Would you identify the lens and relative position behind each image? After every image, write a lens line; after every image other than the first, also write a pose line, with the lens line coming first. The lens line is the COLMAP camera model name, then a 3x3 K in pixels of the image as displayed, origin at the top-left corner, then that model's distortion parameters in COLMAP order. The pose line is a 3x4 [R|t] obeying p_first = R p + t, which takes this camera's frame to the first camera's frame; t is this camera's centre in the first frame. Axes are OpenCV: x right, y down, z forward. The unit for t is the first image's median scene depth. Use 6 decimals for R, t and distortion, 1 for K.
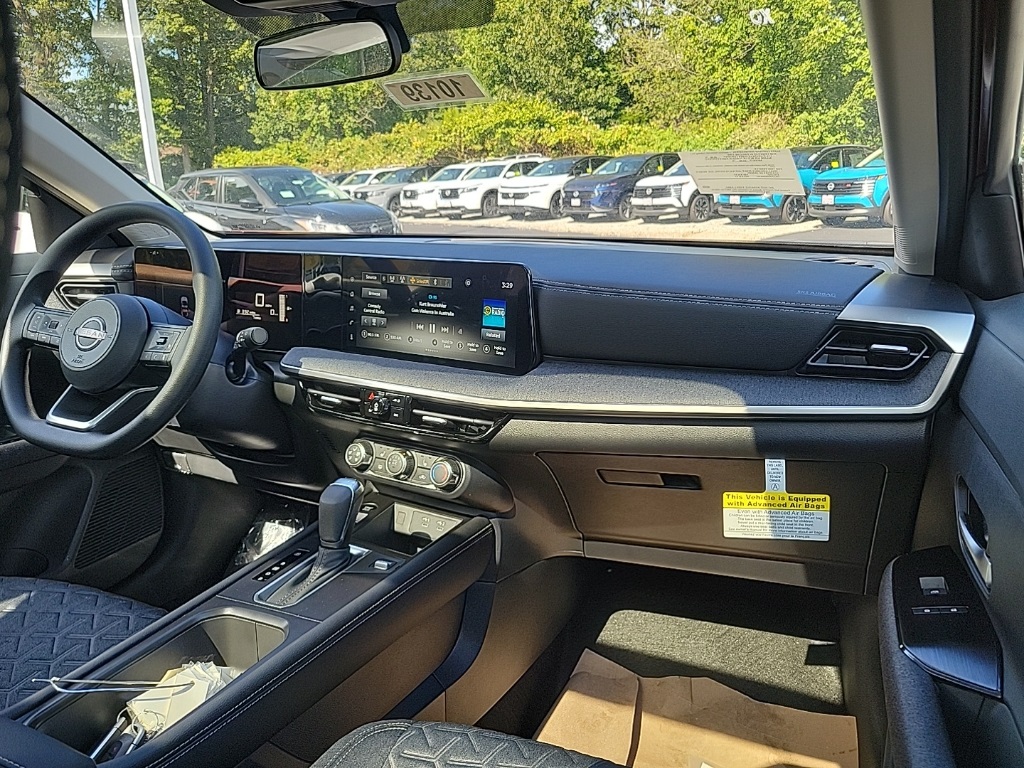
lens RADIAL K [[775.6, 0, 512.6], [0, 775.6, 378.7], [0, 0, 1]] dist [0.031080, -0.007902]
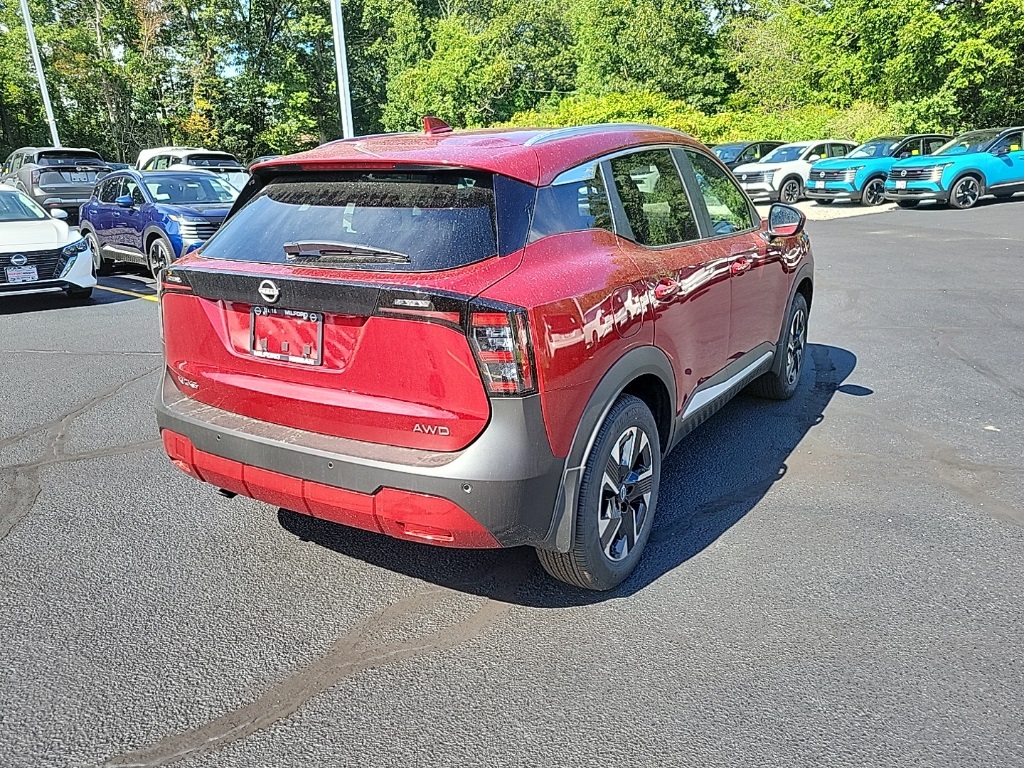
lens RADIAL K [[761.9, 0, 512.0], [0, 761.9, 384.0], [0, 0, 1]] dist [0.038321, -0.022226]
pose [[0.991211, 0.029555, -0.128943, -0.007053], [-0.025215, 0.999063, 0.035164, 0.027690], [0.129861, -0.031604, 0.991028, -0.149982]]
